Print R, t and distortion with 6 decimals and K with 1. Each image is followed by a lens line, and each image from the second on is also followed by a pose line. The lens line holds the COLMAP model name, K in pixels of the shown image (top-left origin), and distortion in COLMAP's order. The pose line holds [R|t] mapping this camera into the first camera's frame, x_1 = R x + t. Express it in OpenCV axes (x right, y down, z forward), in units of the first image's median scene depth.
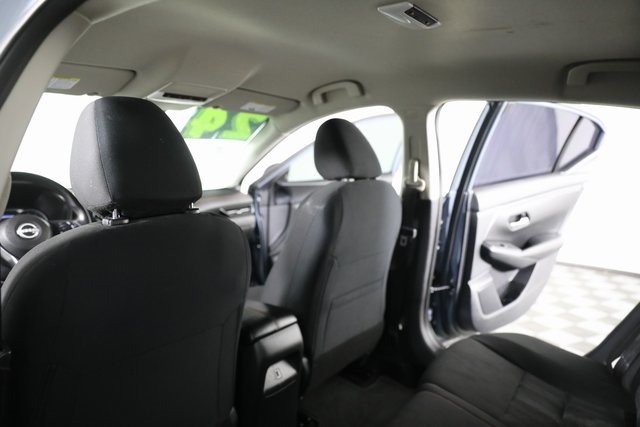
lens RADIAL K [[432.1, 0, 320.0], [0, 432.1, 213.5], [0, 0, 1]] dist [-0.117029, 0.087471]
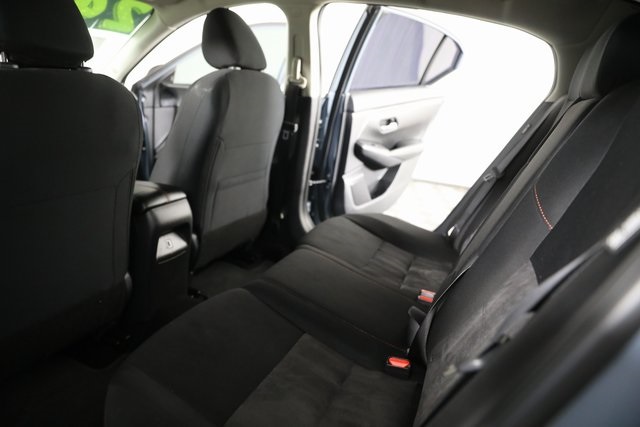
lens RADIAL K [[432.1, 0, 320.0], [0, 432.1, 213.5], [0, 0, 1]] dist [-0.117029, 0.087471]
pose [[0.965773, -0.010196, 0.259188, -0.006197], [-0.031591, 0.987165, 0.156547, 0.087253], [-0.257458, -0.159377, 0.953055, -0.092846]]
